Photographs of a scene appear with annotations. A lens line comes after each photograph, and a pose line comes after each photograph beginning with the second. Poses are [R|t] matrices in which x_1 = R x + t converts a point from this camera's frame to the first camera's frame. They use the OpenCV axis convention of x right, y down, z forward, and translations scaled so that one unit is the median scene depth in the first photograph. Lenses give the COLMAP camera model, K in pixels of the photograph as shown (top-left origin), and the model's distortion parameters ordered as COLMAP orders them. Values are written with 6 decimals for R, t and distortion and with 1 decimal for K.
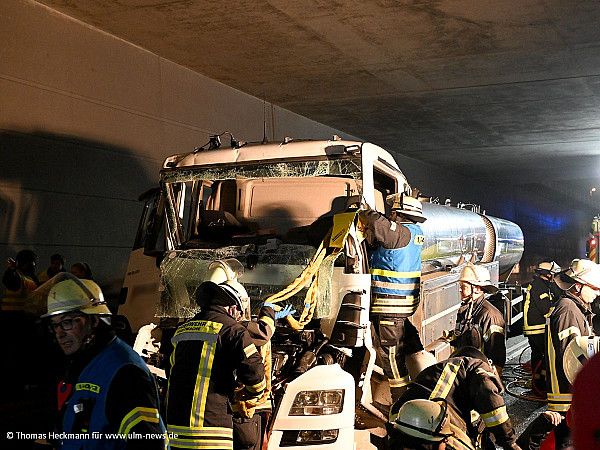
lens RADIAL K [[935.9, 0, 300.5], [0, 935.9, 223.9], [0, 0, 1]] dist [-0.047390, 0.000000]
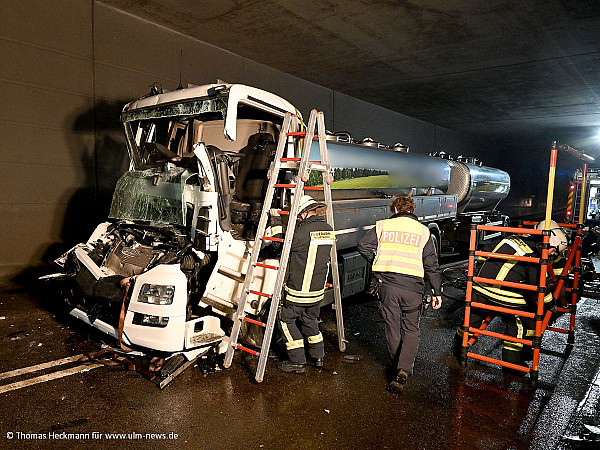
lens RADIAL K [[447.4, 0, 299.2], [0, 447.4, 226.0], [0, 0, 1]] dist [-0.008039, -0.008849]
pose [[0.934667, 0.068385, -0.348885, 0.231894], [-0.030268, 0.993070, 0.113564, 0.017317], [0.354233, -0.095584, 0.930260, 0.308539]]
